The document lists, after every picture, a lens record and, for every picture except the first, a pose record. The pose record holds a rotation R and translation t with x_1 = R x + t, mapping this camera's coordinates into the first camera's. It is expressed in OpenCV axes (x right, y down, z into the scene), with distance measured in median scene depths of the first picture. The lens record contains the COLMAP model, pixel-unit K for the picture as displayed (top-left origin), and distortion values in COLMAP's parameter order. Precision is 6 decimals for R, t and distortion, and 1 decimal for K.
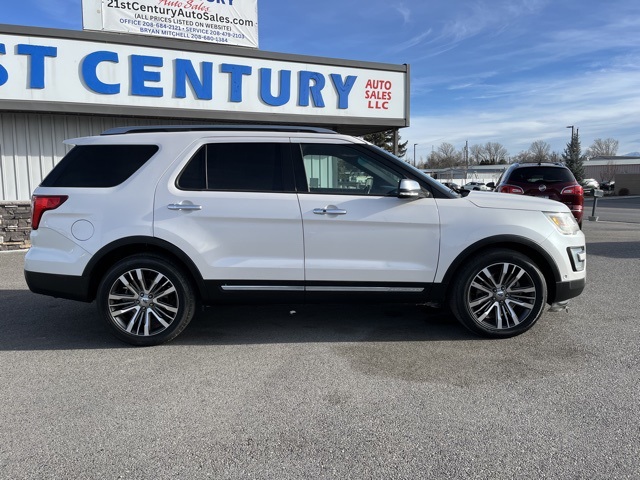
lens RADIAL K [[472.3, 0, 320.0], [0, 472.3, 240.0], [0, 0, 1]] dist [0.064643, -0.088630]
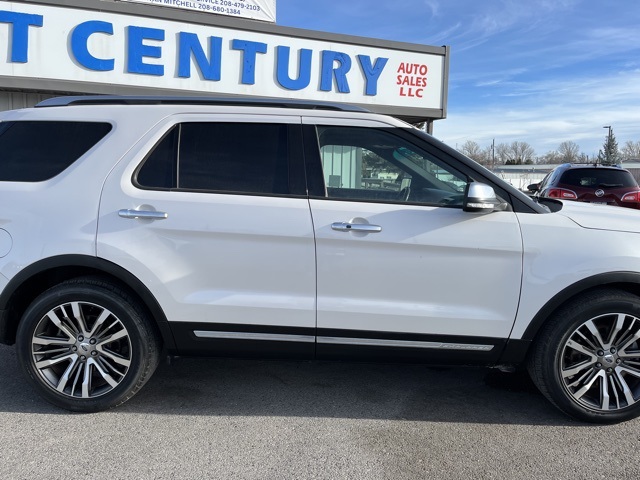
lens RADIAL K [[470.2, 0, 317.7], [0, 470.2, 240.0], [0, 0, 1]] dist [0.095440, -0.131626]
pose [[0.998484, 0.034189, -0.043136, -0.002379], [-0.033742, 0.999369, 0.011058, -0.022781], [0.043487, -0.009586, 0.999008, 0.155637]]
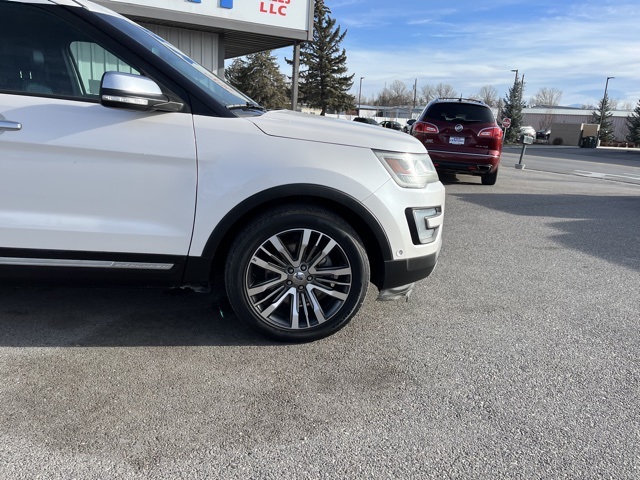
lens RADIAL K [[469.9, 0, 318.8], [0, 469.9, 237.2], [0, 0, 1]] dist [0.065101, -0.080783]
pose [[0.993216, 0.041496, 0.108628, 0.165078], [-0.055375, 0.990221, 0.128046, -0.010259], [-0.102252, -0.133193, 0.985801, 0.188246]]
